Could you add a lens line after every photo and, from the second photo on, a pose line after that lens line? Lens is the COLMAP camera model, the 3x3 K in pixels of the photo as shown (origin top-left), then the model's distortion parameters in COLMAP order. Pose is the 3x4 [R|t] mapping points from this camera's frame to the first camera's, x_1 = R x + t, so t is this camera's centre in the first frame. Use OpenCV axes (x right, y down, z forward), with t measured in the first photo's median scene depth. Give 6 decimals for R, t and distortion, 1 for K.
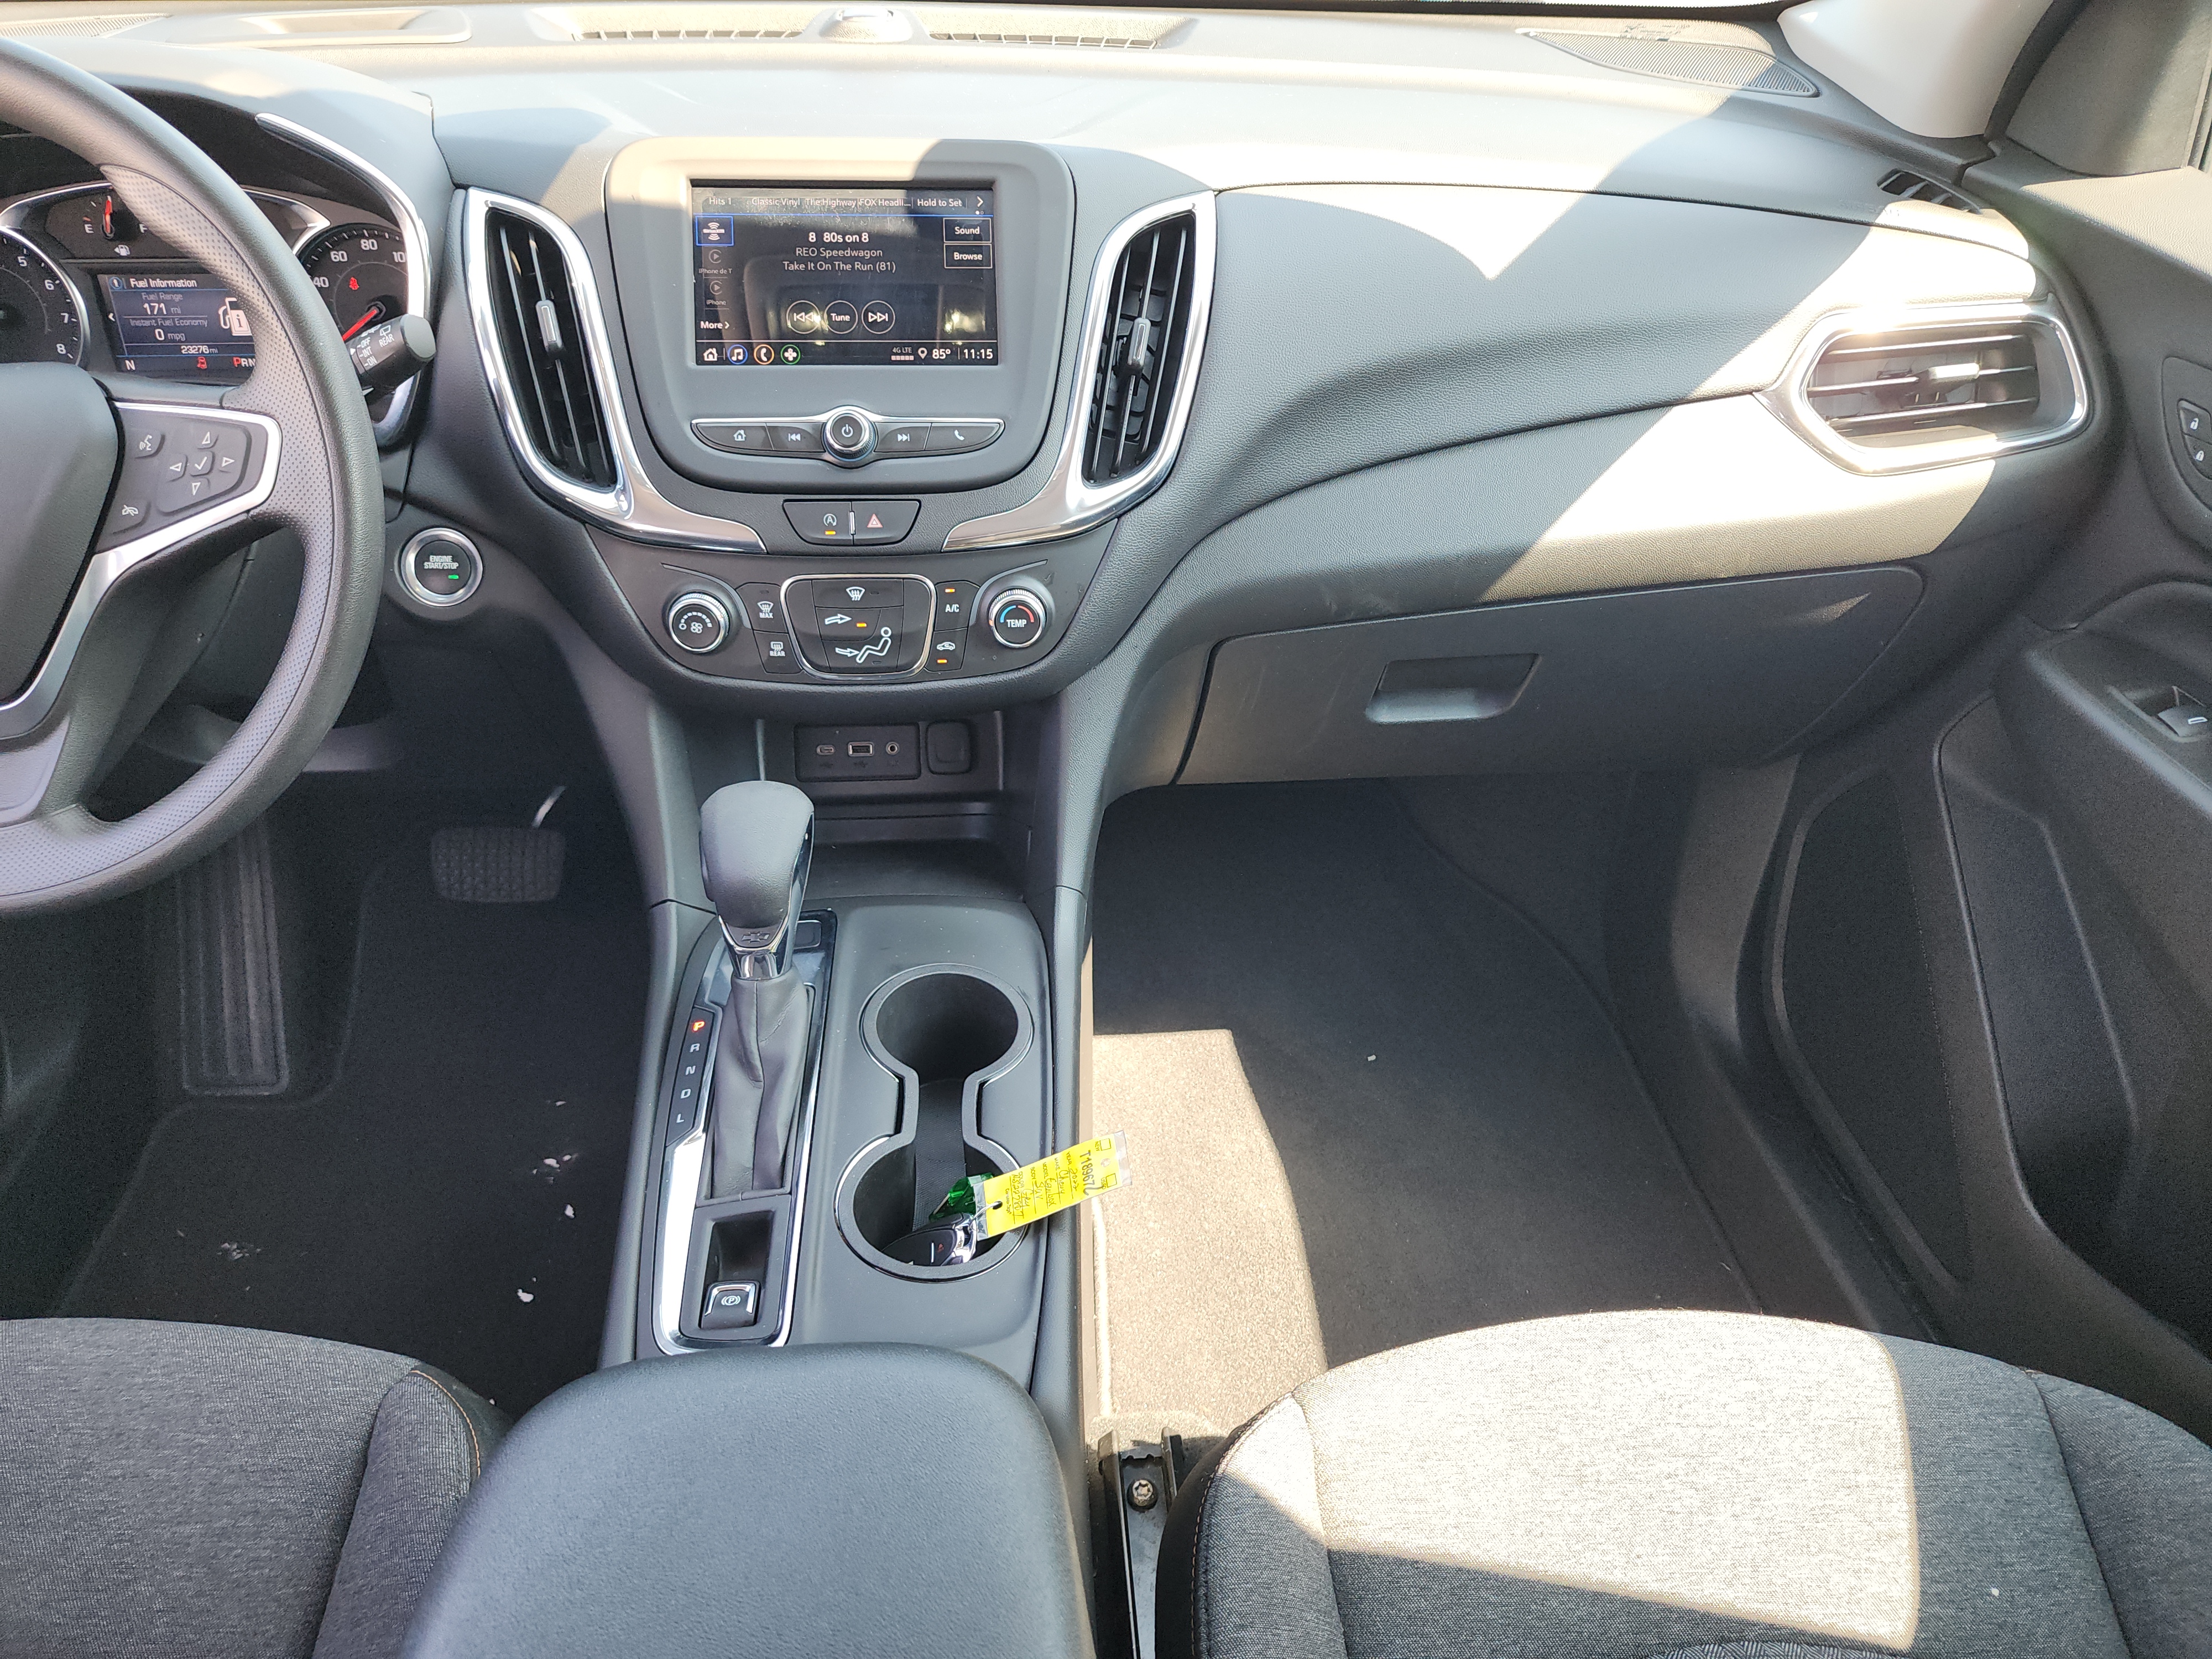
lens RADIAL K [[1520.2, 0, 1117.5], [0, 1520.2, 814.4], [0, 0, 1]] dist [0.050818, -0.053864]
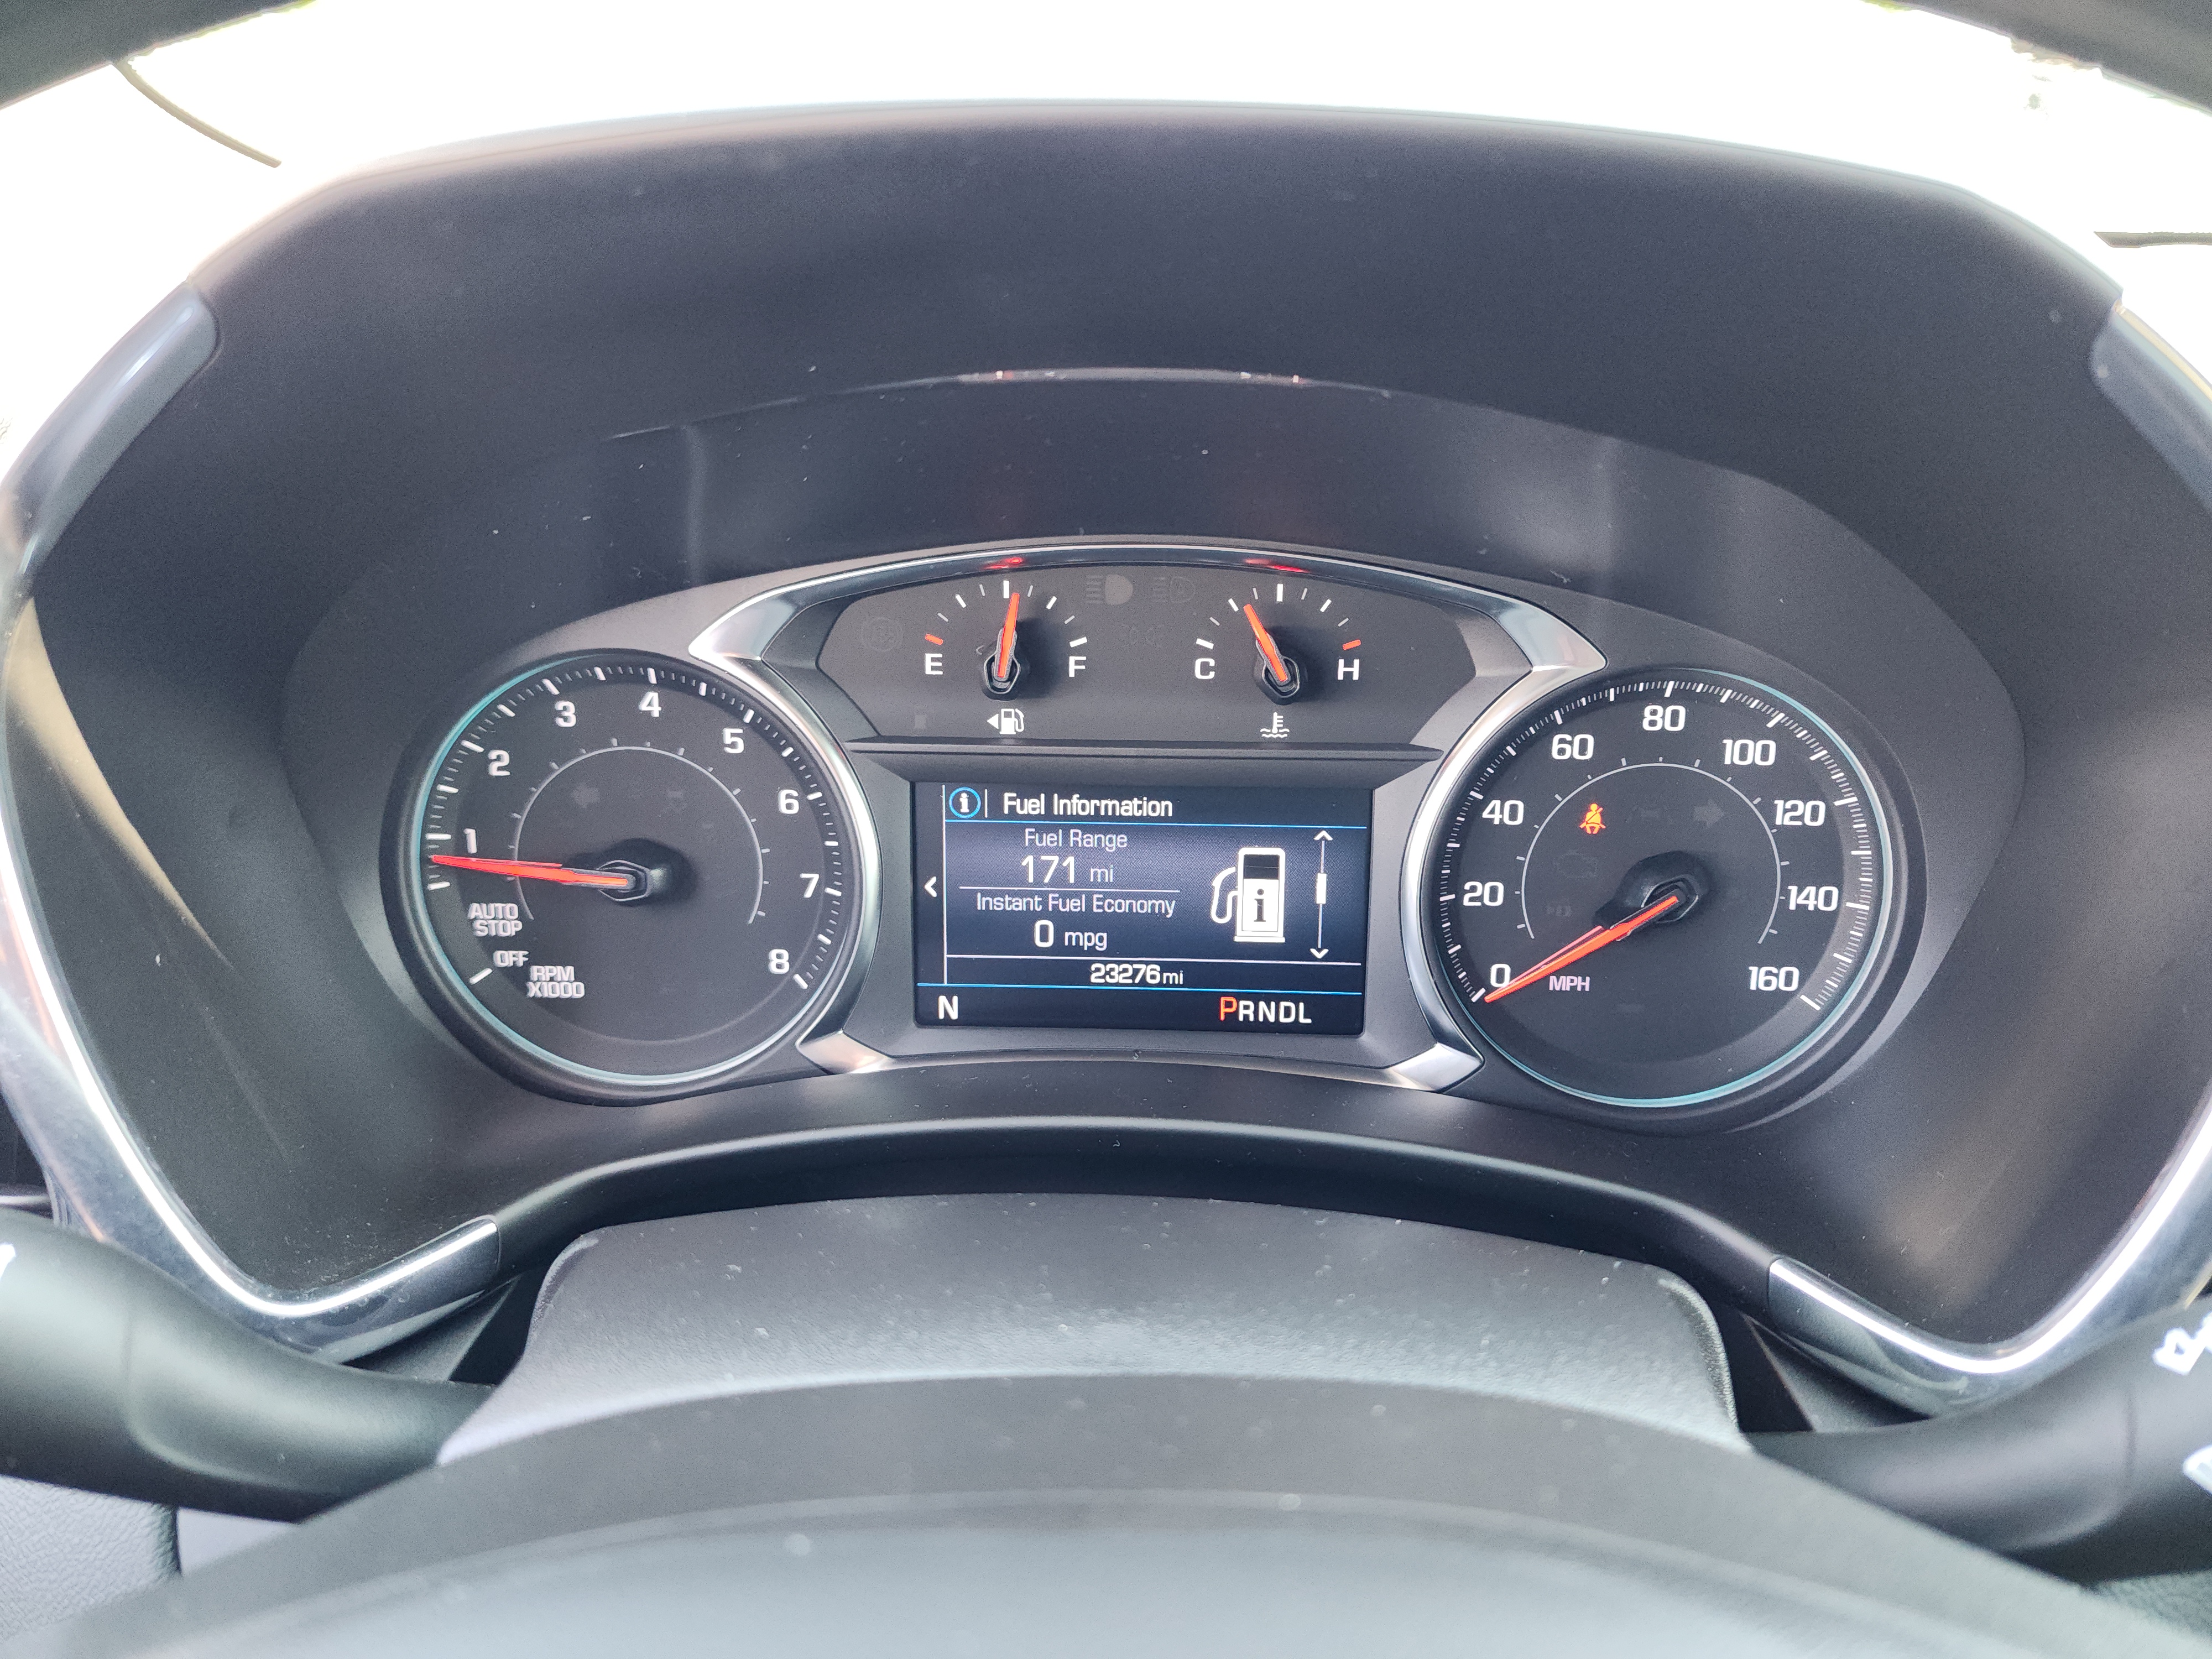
lens RADIAL K [[1520.2, 0, 1111.4], [0, 1520.2, 840.1], [0, 0, 1]] dist [0.050818, -0.053864]
pose [[0.993629, 0.035652, -0.106912, -0.620291], [-0.057651, 0.975922, -0.210362, -0.281662], [0.096838, 0.215185, 0.971760, 0.700684]]
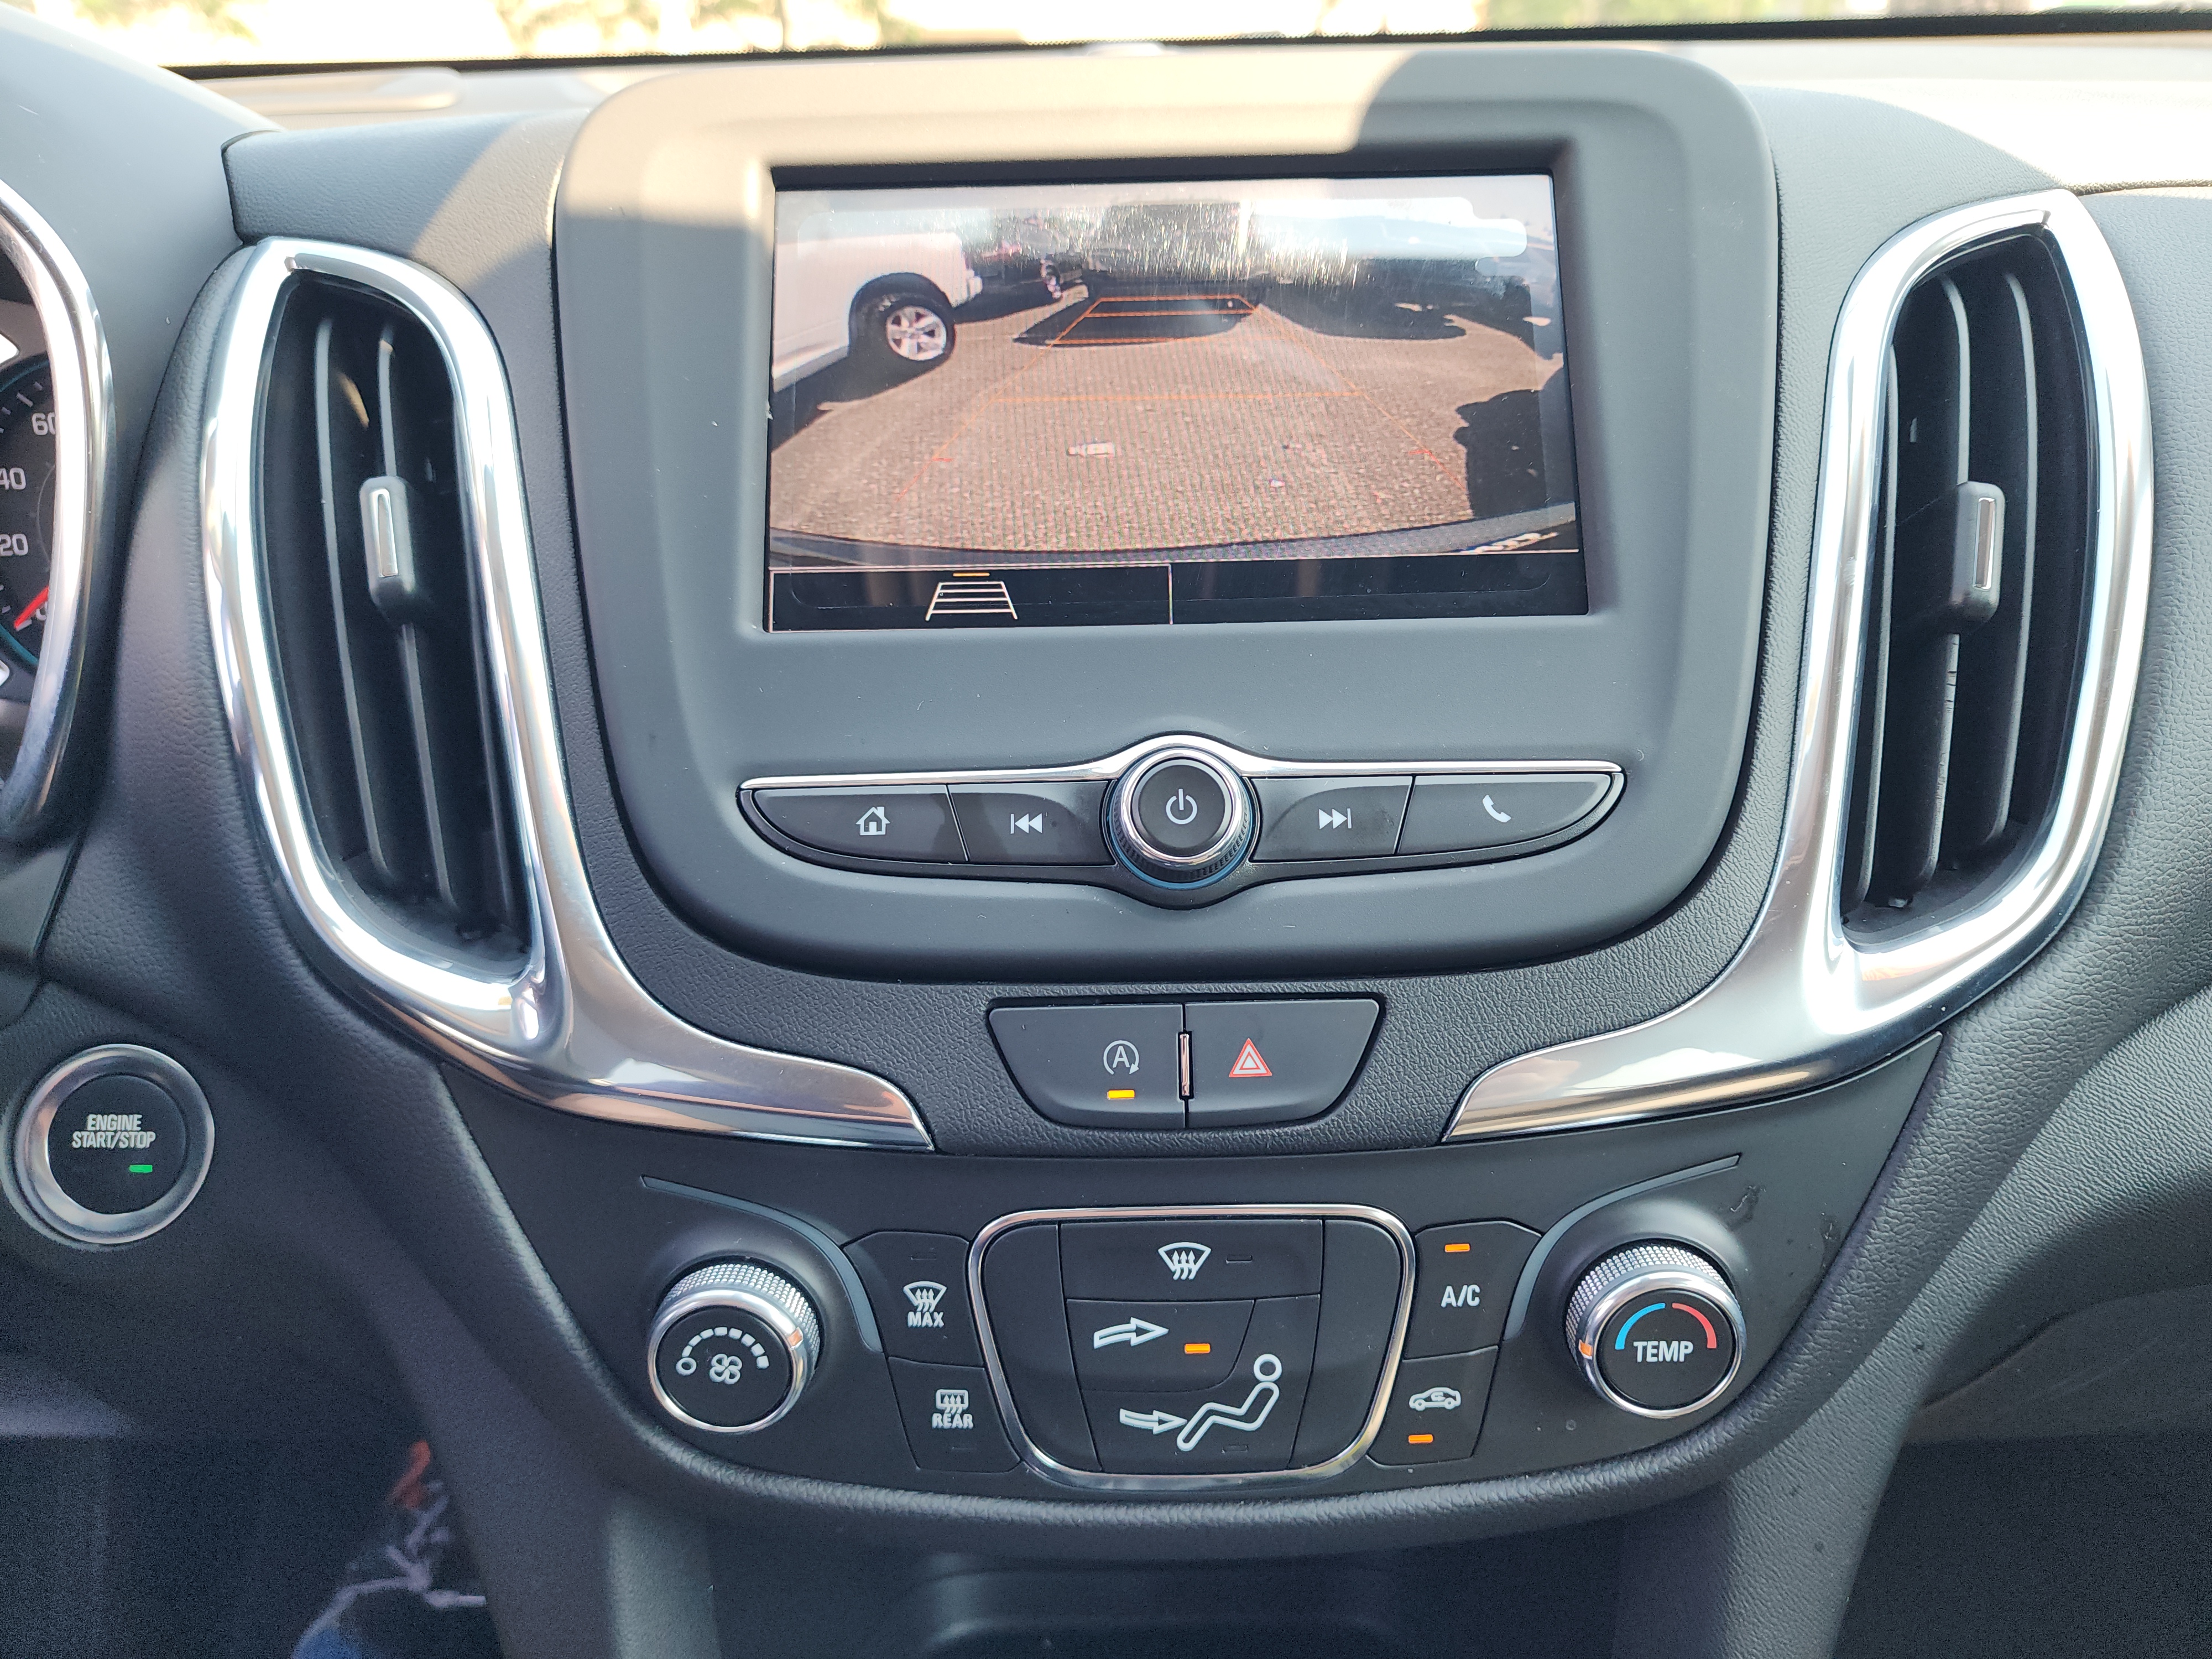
lens RADIAL K [[1520.2, 0, 1118.2], [0, 1520.2, 823.0], [0, 0, 1]] dist [0.050818, -0.053864]
pose [[0.995822, -0.005220, -0.091169, -0.153892], [-0.010029, 0.986074, -0.166005, -0.183679], [0.090766, 0.166225, 0.981902, 0.640588]]
